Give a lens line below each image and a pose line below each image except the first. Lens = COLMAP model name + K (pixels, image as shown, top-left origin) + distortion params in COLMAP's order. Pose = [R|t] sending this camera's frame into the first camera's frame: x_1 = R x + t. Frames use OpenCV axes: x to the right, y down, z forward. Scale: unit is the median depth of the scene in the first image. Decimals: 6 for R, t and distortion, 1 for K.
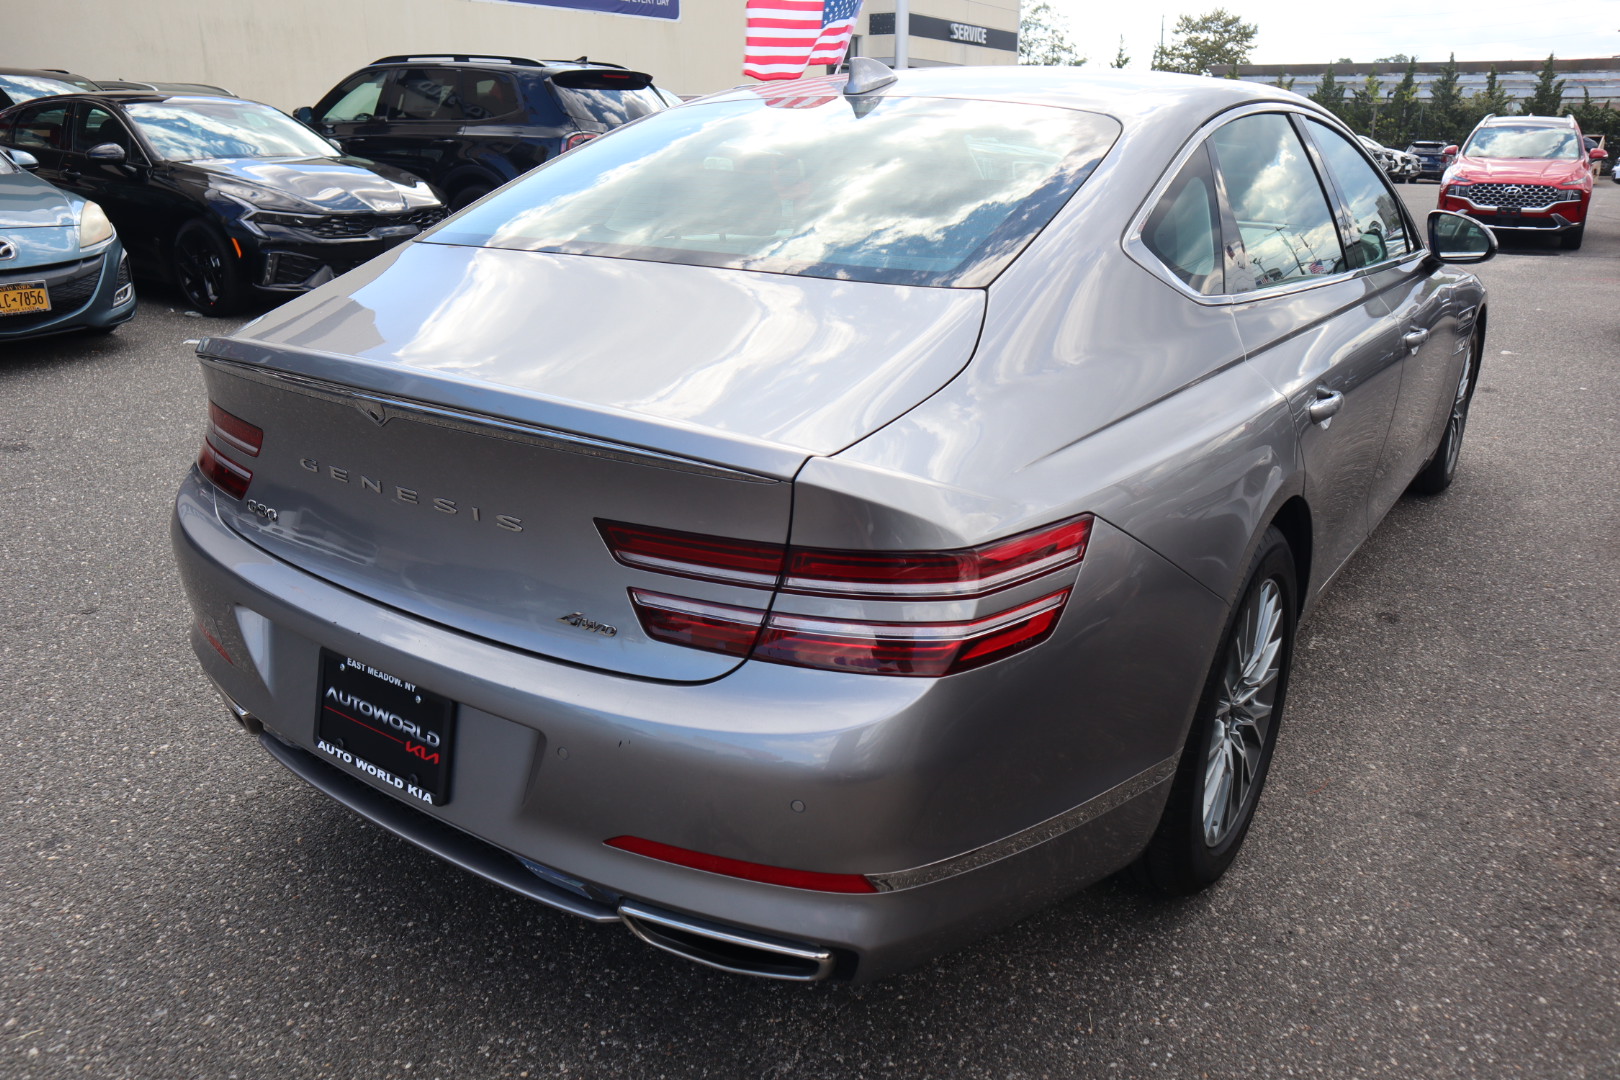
lens RADIAL K [[1183.5, 0, 810.3], [0, 1183.5, 540.9], [0, 0, 1]] dist [-0.050403, 0.008693]
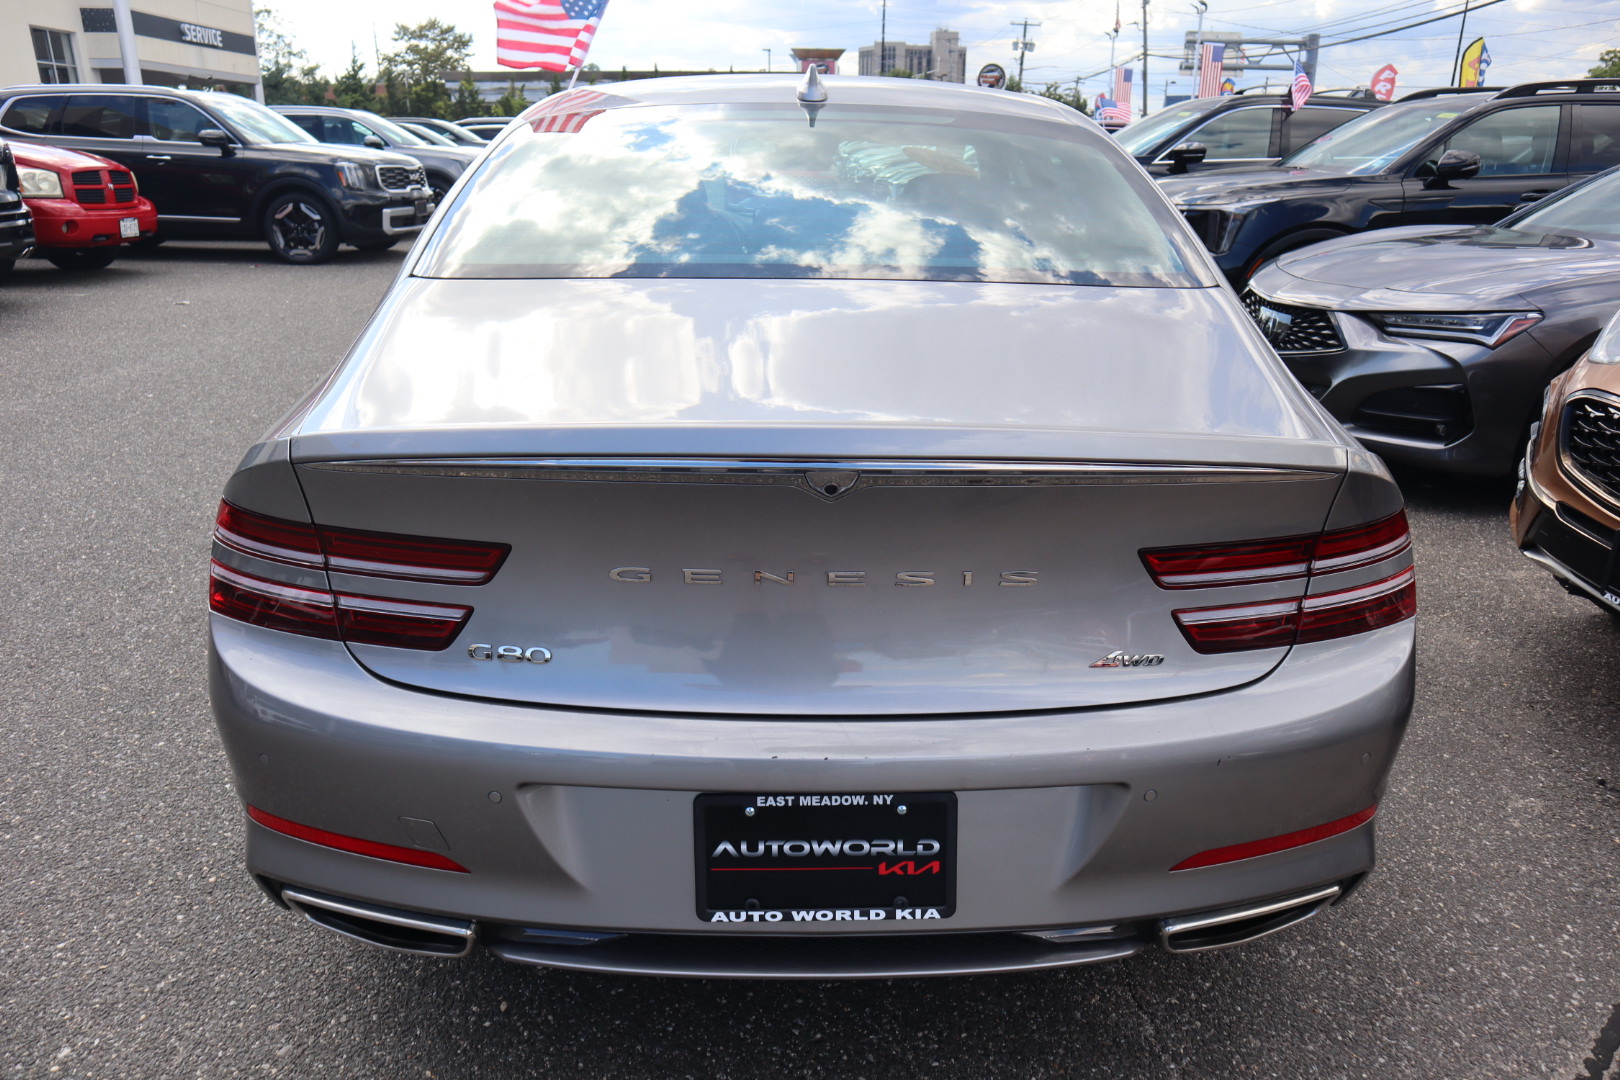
lens RADIAL K [[1122.9, 0, 811.3], [0, 1122.9, 537.5], [0, 0, 1]] dist [-0.113308, 0.075577]
pose [[0.798859, -0.200808, 0.567011, -0.783105], [0.191507, 0.978488, 0.076720, -0.128361], [-0.570219, 0.047298, 0.820130, 0.359399]]
